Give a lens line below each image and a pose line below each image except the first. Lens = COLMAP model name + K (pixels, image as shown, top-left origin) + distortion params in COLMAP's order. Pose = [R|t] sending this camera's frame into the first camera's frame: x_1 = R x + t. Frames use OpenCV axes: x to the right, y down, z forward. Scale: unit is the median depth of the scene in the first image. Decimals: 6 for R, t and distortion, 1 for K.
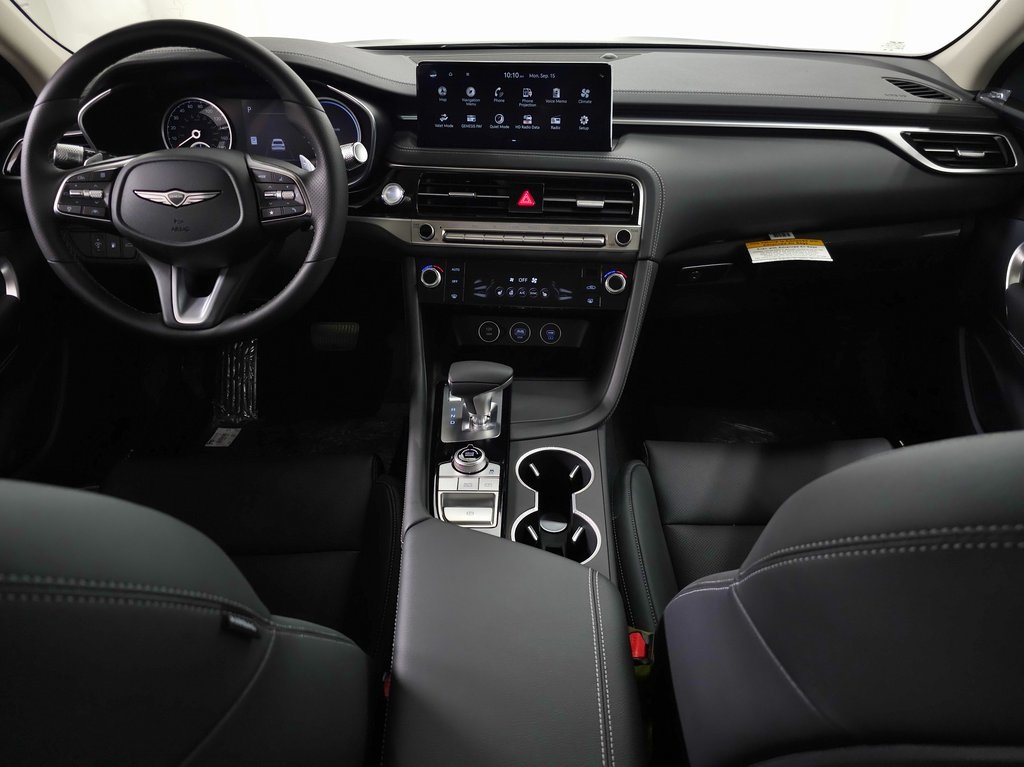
lens RADIAL K [[675.8, 0, 517.2], [0, 675.8, 384.9], [0, 0, 1]] dist [0.063617, -0.067171]
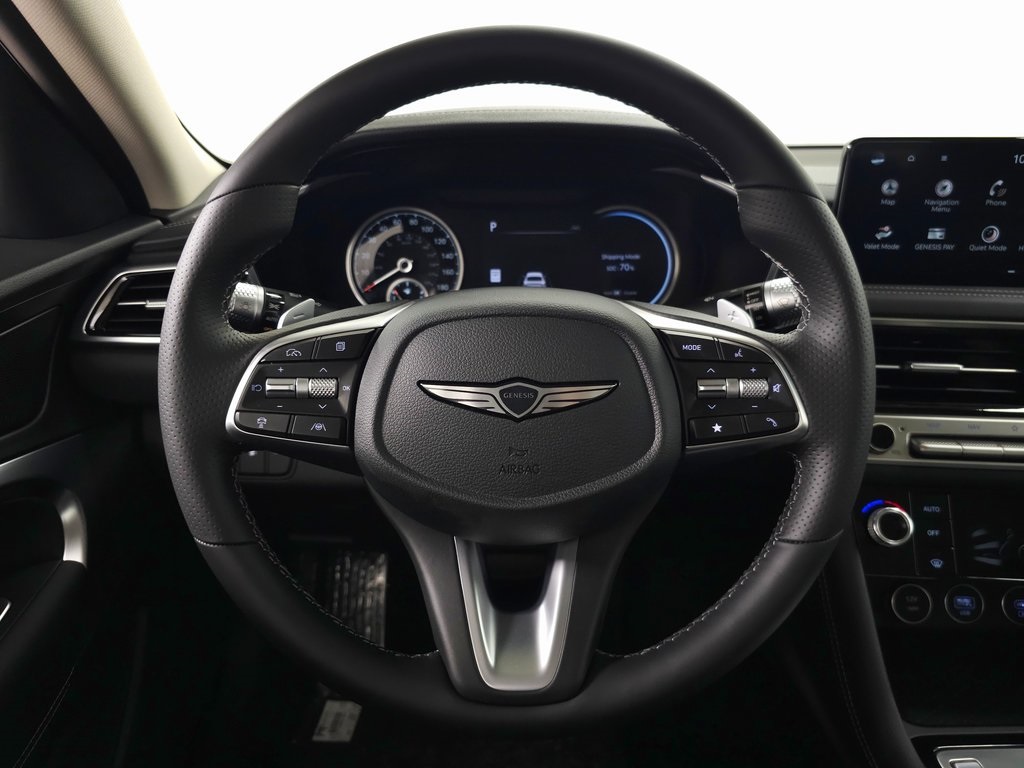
lens RADIAL K [[694.8, 0, 512.0], [0, 694.8, 384.0], [0, 0, 1]] dist [0.030393, -0.037053]
pose [[0.999977, 0.000108, -0.006734, -0.415866], [-0.001411, 0.981048, -0.193760, -0.164892], [0.006585, 0.193765, 0.981026, 0.476104]]
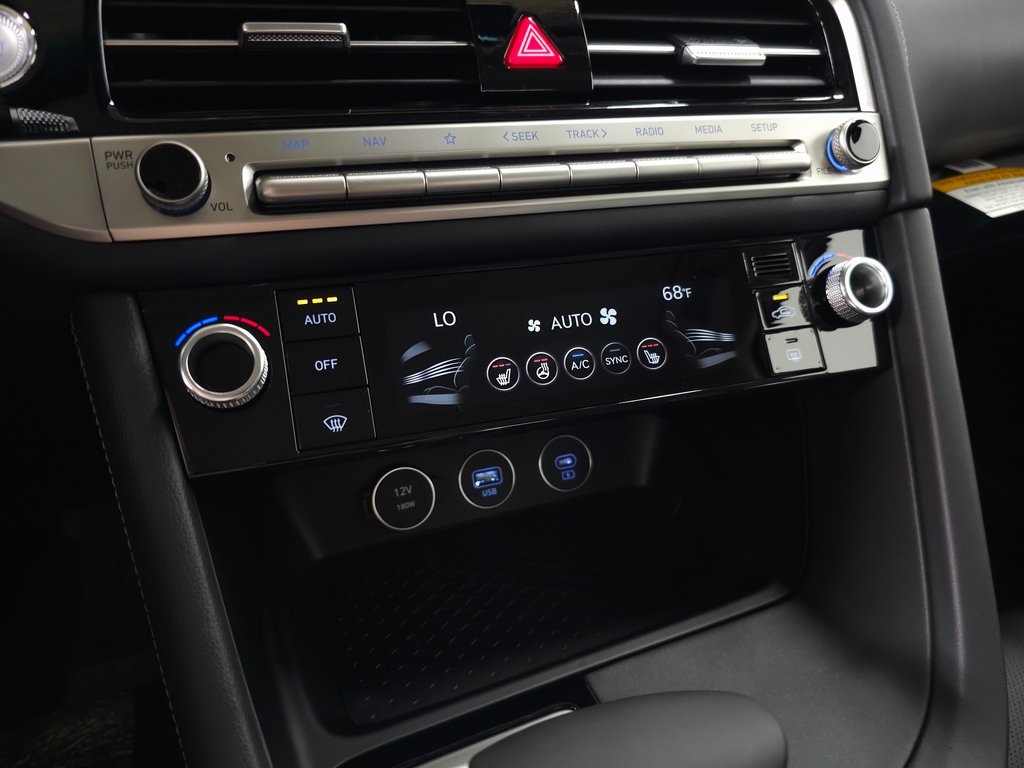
lens RADIAL K [[704.6, 0, 502.3], [0, 704.6, 381.0], [0, 0, 1]] dist [0.027076, -0.001117]
pose [[0.915262, -0.168528, 0.365916, -0.133051], [0.201962, 0.977859, -0.054796, -0.122851], [-0.348580, 0.124053, 0.929033, 0.756092]]
